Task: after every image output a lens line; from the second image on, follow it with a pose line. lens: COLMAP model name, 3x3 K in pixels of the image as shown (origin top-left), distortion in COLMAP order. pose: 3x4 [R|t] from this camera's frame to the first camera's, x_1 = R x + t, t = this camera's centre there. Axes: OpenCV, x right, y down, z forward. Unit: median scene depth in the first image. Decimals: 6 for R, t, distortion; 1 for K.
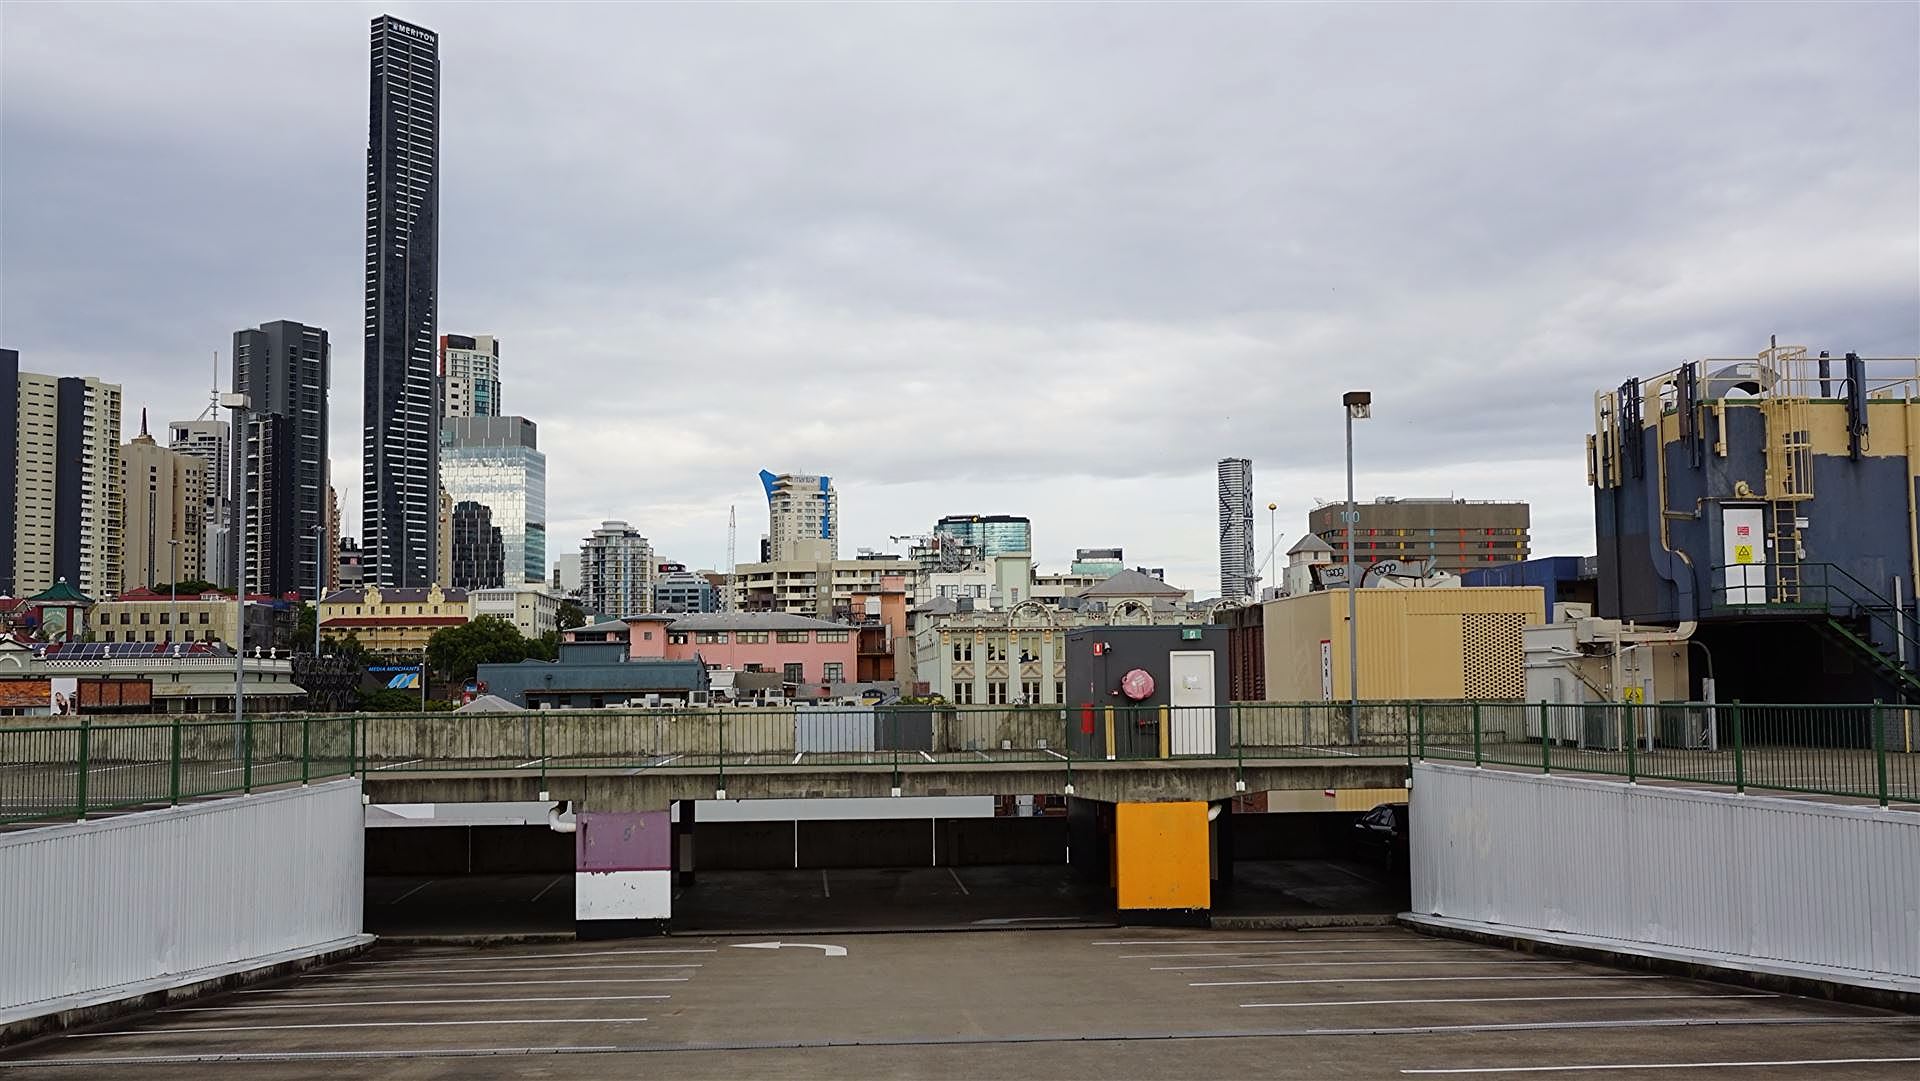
lens RADIAL K [[1895.7, 0, 960.0], [0, 1895.7, 540.5], [0, 0, 1]] dist [-0.009339, 0.008347]
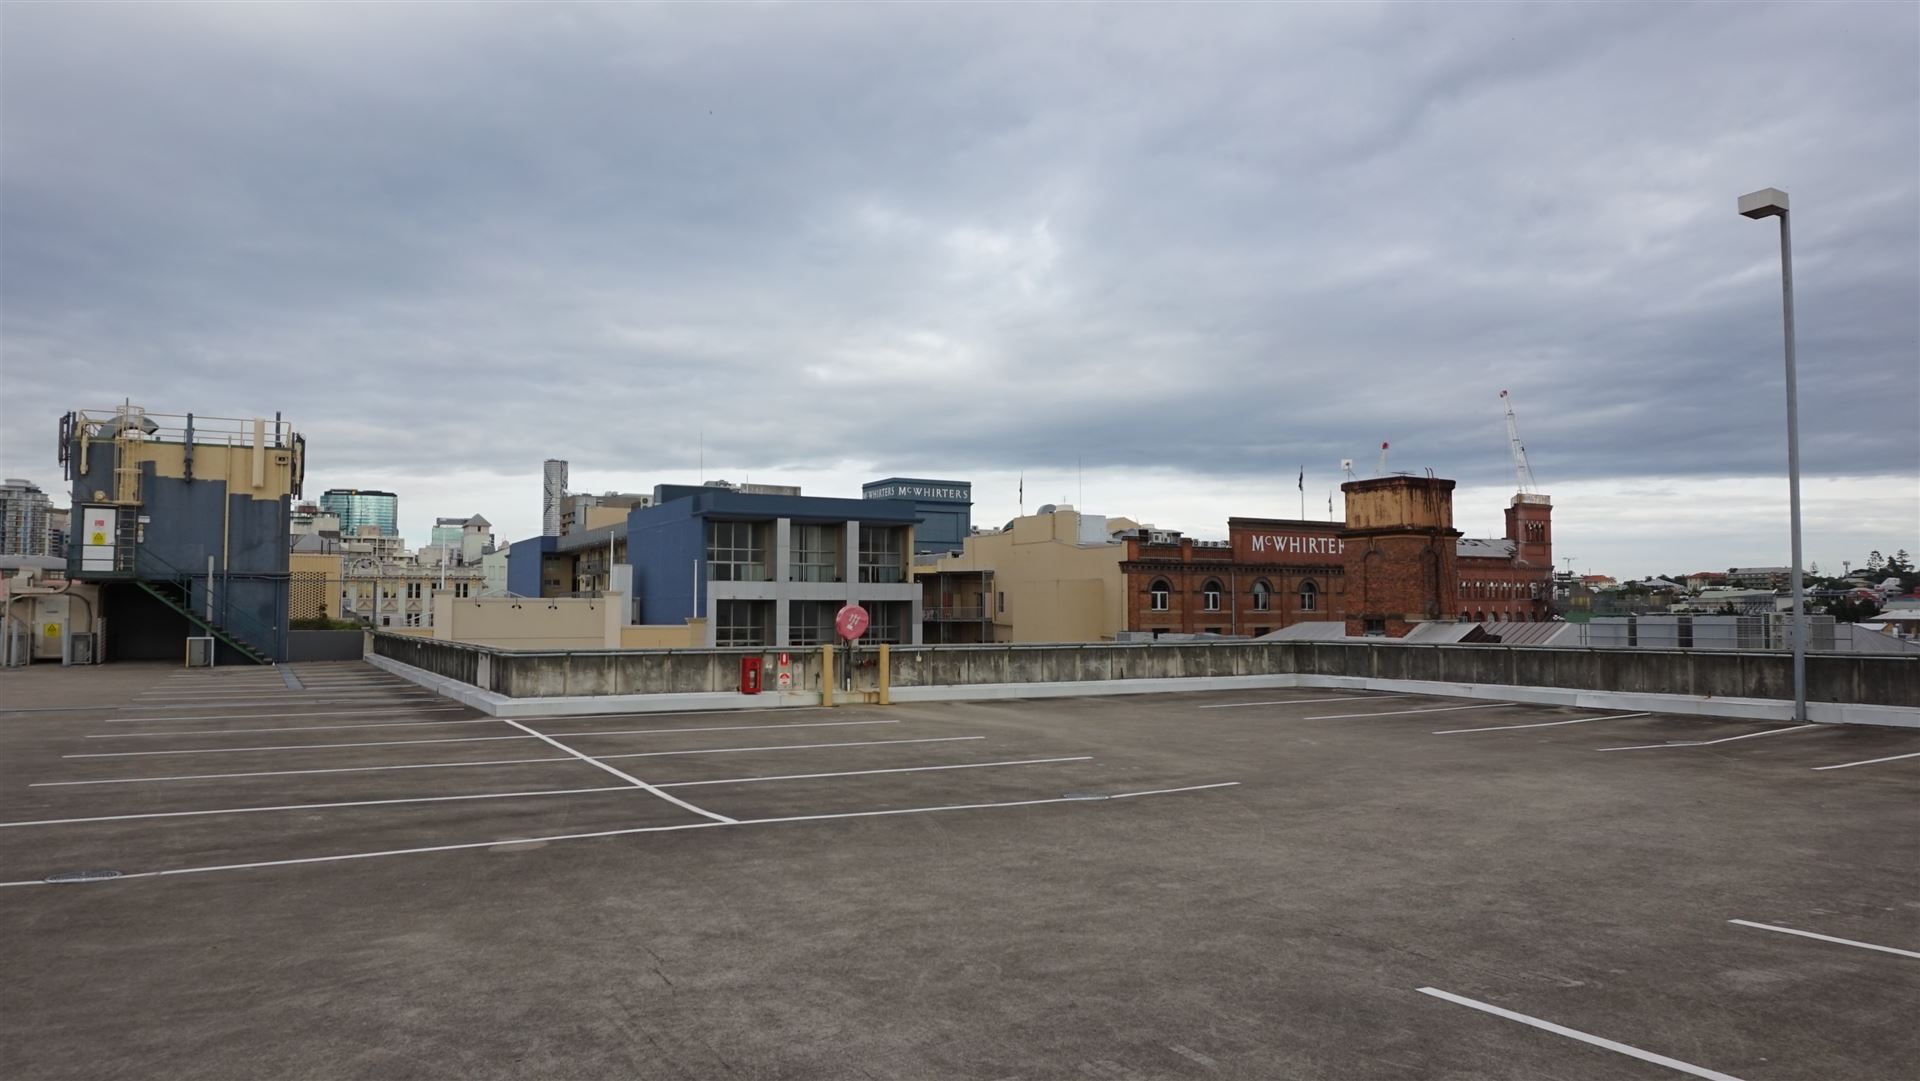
lens RADIAL K [[1279.9, 0, 960.0], [0, 1279.9, 540.5], [0, 0, 1]] dist [-0.049986, 0.037743]
pose [[0.904933, 0.036998, 0.423942, 0.596499], [-0.043444, 0.999040, 0.005545, -0.026415], [-0.423330, -0.023436, 0.905673, -0.220887]]
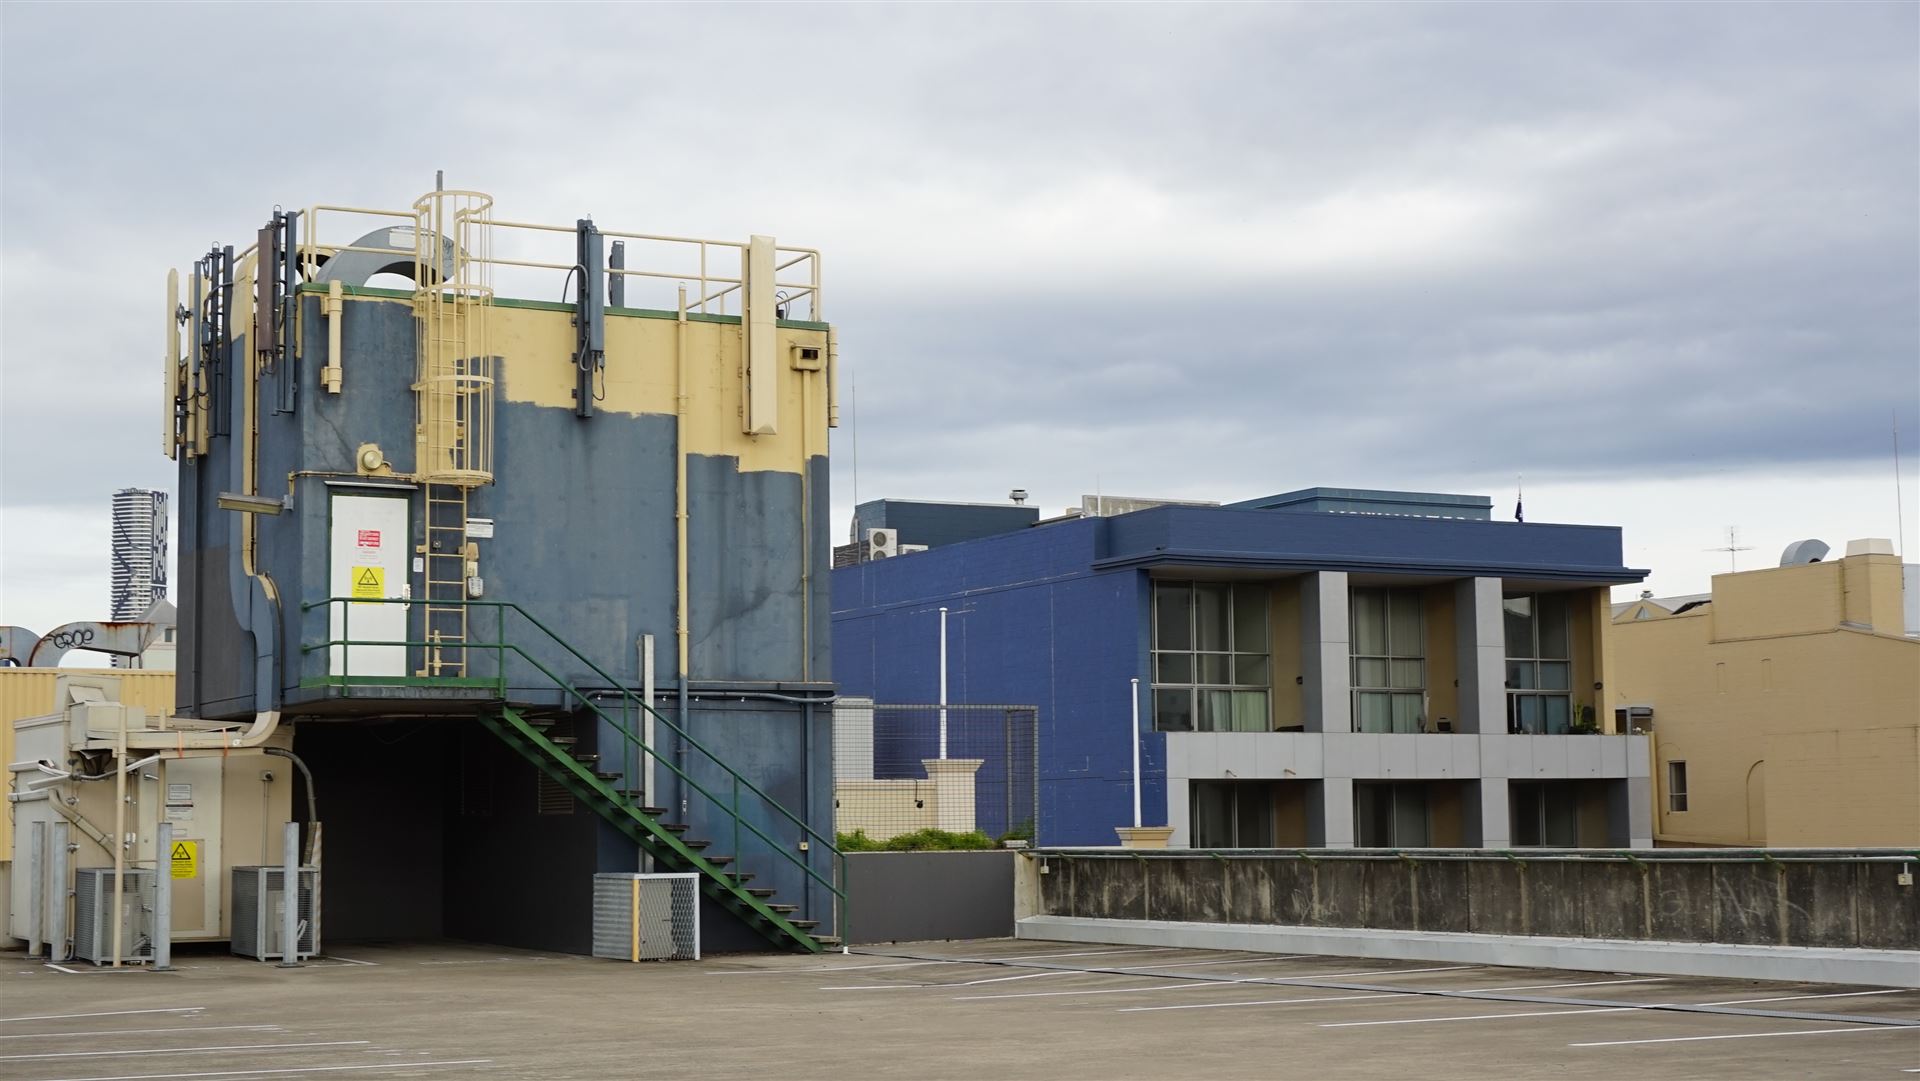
lens RADIAL K [[2883.0, 0, 960.0], [0, 2883.0, 540.5], [0, 0, 1]] dist [-0.009367, 0.088367]
pose [[0.913679, 0.044129, 0.404034, 0.234833], [-0.031972, 0.998811, -0.036788, 0.018948], [-0.405177, 0.020695, 0.914004, 0.201784]]
